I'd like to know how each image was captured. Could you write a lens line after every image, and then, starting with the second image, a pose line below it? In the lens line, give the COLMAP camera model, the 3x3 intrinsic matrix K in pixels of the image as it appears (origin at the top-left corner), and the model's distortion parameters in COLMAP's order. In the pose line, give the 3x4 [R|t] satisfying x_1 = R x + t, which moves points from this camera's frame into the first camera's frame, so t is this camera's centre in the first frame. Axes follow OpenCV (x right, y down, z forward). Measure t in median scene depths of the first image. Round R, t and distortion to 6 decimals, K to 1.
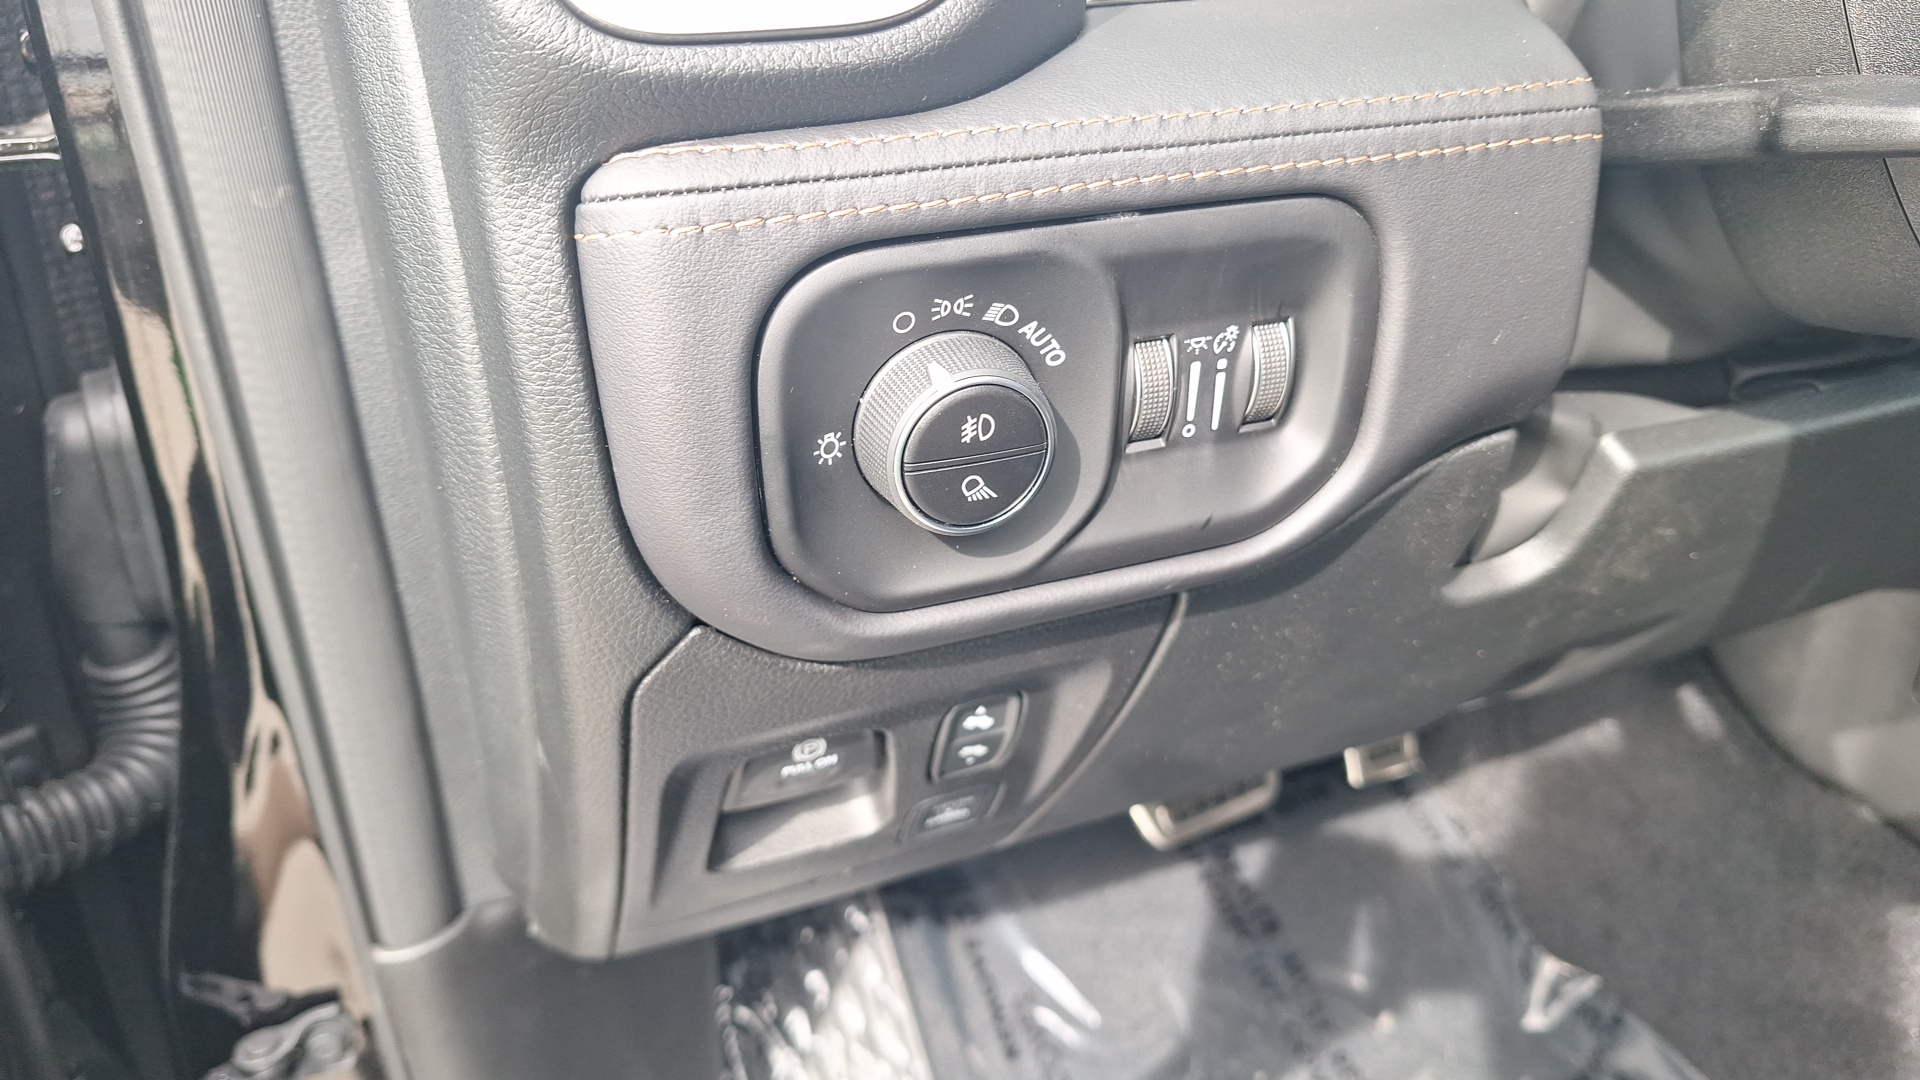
lens RADIAL K [[1331.7, 0, 960.0], [0, 1331.7, 540.0], [0, 0, 1]] dist [0.108797, -0.115405]
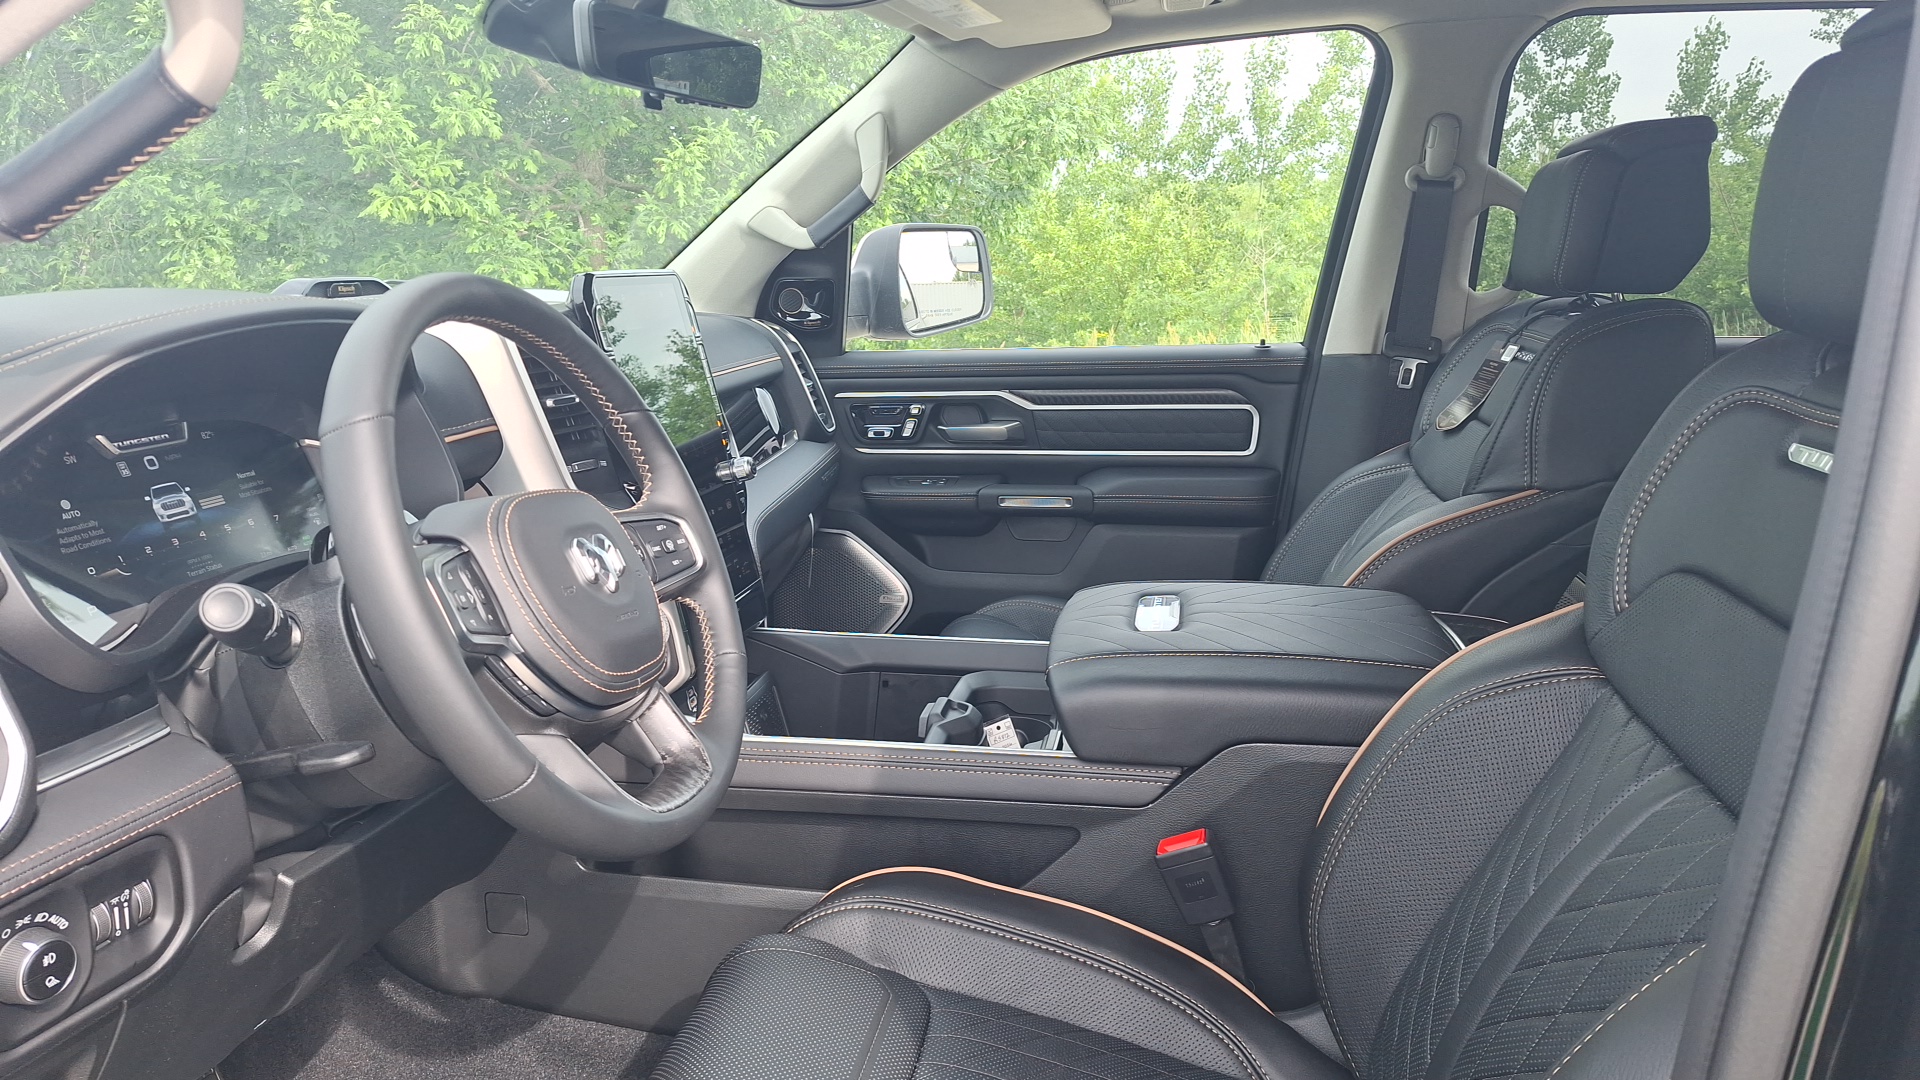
lens RADIAL K [[1338.1, 0, 999.1], [0, 1338.1, 538.6], [0, 0, 1]] dist [0.062904, -0.053849]
pose [[0.565965, -0.155516, 0.809629, -0.834115], [0.373225, 0.923983, -0.083419, 0.066200], [-0.735110, 0.349386, 0.580984, -1.952130]]
